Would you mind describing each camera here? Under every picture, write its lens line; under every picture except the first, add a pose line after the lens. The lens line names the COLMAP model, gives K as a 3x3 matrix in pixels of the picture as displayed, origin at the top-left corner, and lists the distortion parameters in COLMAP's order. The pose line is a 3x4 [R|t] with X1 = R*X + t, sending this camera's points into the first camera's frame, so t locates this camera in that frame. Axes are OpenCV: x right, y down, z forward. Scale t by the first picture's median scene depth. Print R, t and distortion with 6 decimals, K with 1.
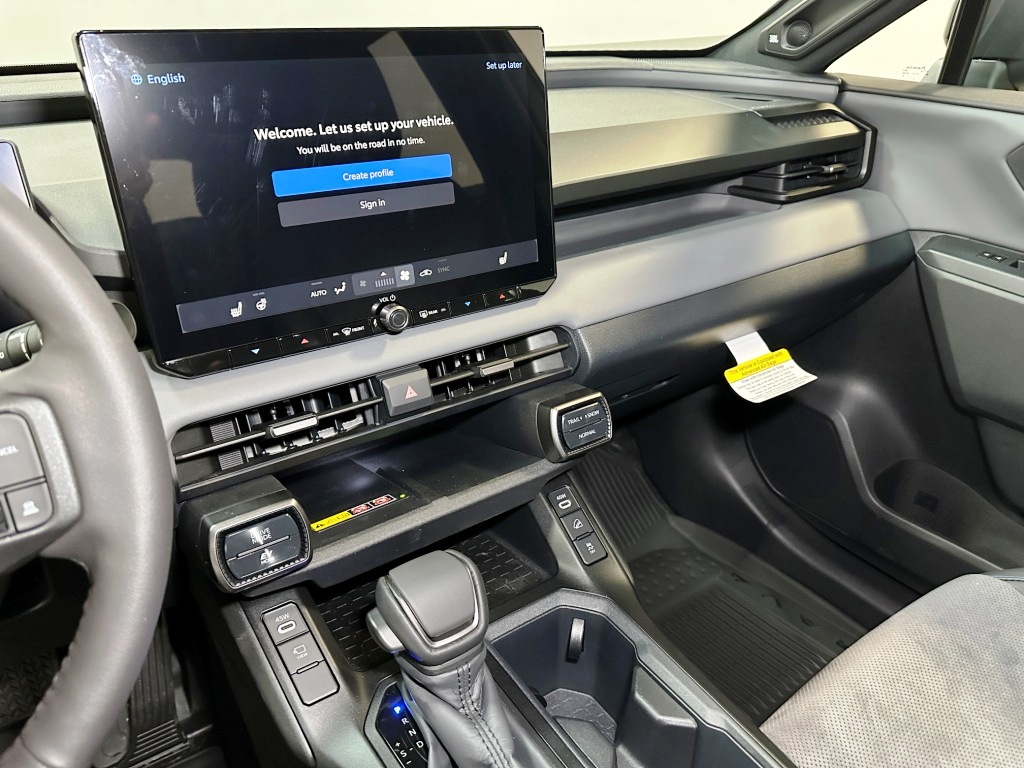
lens RADIAL K [[730.4, 0, 516.4], [0, 730.4, 381.4], [0, 0, 1]] dist [0.060343, -0.083464]
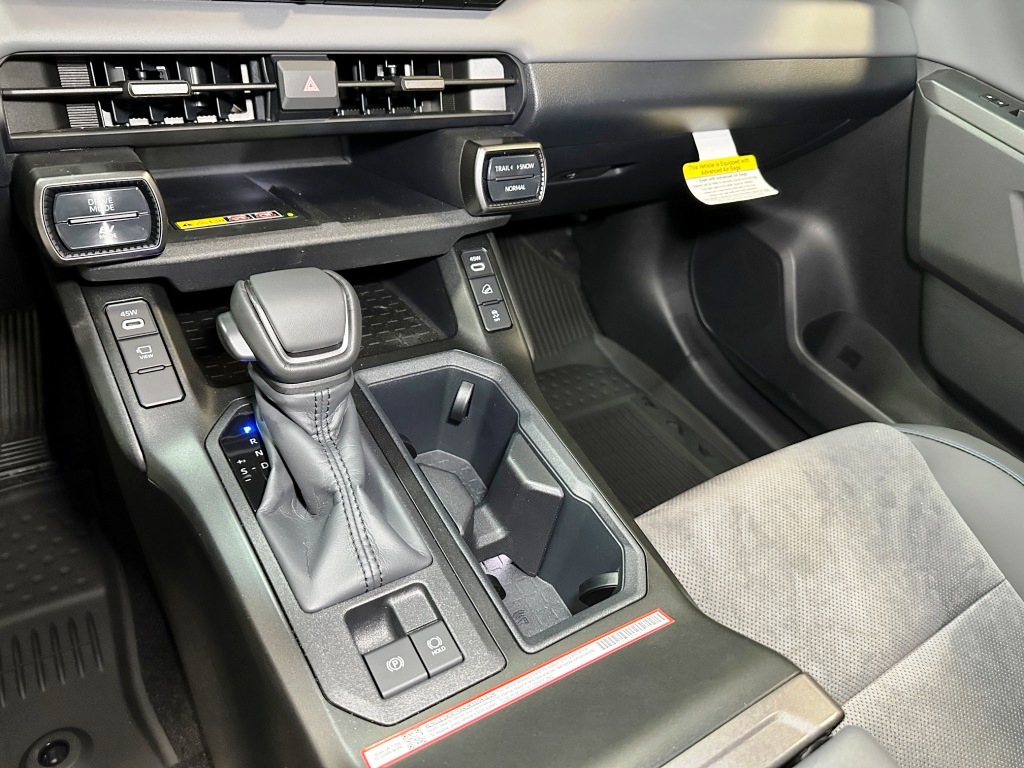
lens RADIAL K [[730.4, 0, 516.4], [0, 730.4, 381.4], [0, 0, 1]] dist [0.060343, -0.083464]
pose [[0.981597, 0.169226, 0.088483, 0.058035], [-0.184886, 0.958144, 0.218582, 0.099161], [-0.047790, -0.230919, 0.971799, 0.086952]]
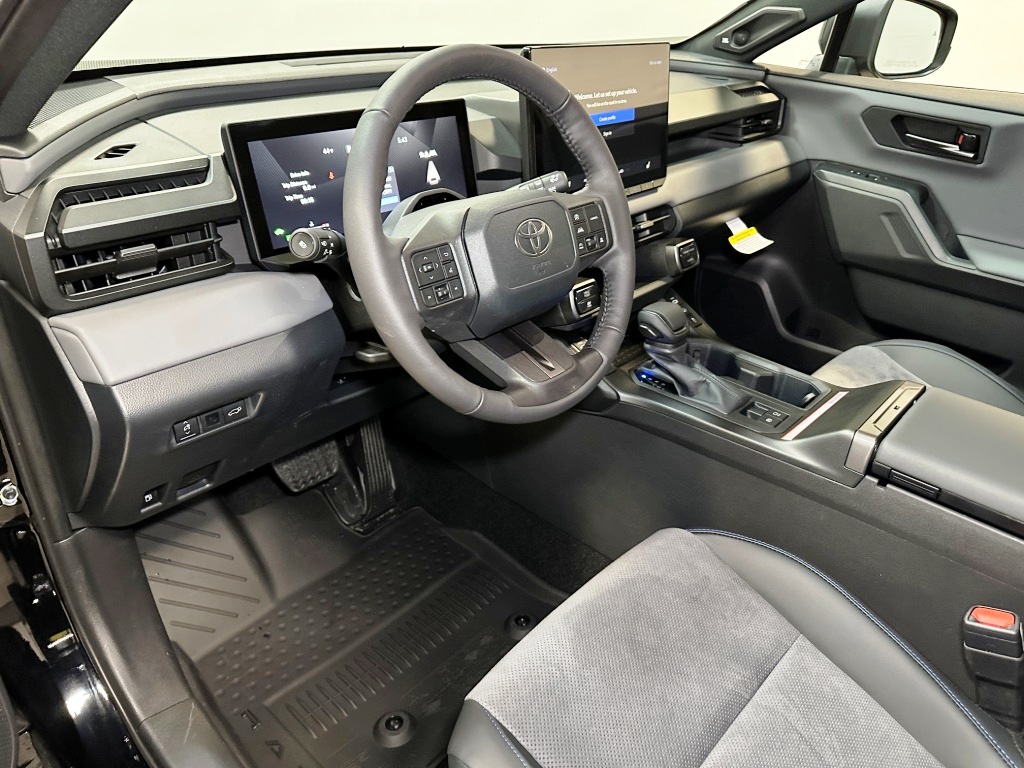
lens RADIAL K [[730.4, 0, 516.4], [0, 730.4, 381.4], [0, 0, 1]] dist [0.060343, -0.083464]
pose [[0.973182, -0.071899, 0.218512, -0.745992], [0.063189, 0.996913, 0.046596, 0.258654], [-0.221188, -0.031539, 0.974721, -0.734068]]
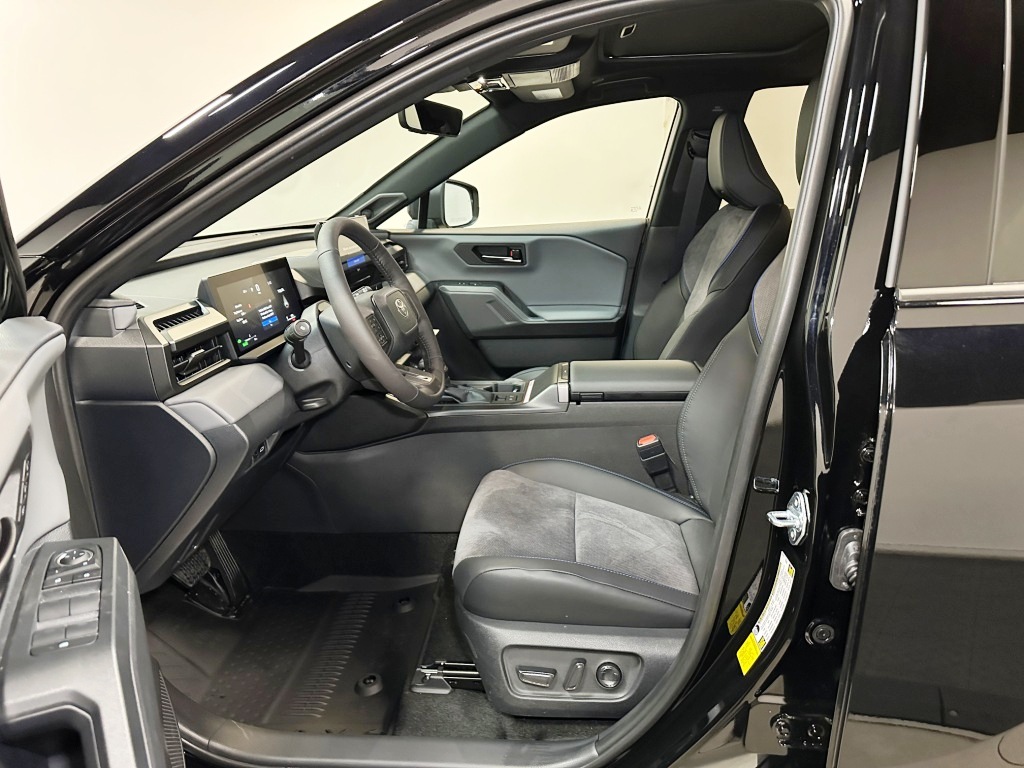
lens RADIAL K [[730.4, 0, 516.4], [0, 730.4, 381.4], [0, 0, 1]] dist [0.060343, -0.083464]
pose [[0.626002, -0.227633, 0.745858, -1.847658], [0.385275, 0.921845, -0.042019, 0.496534], [-0.678000, 0.313664, 0.664778, -1.167276]]
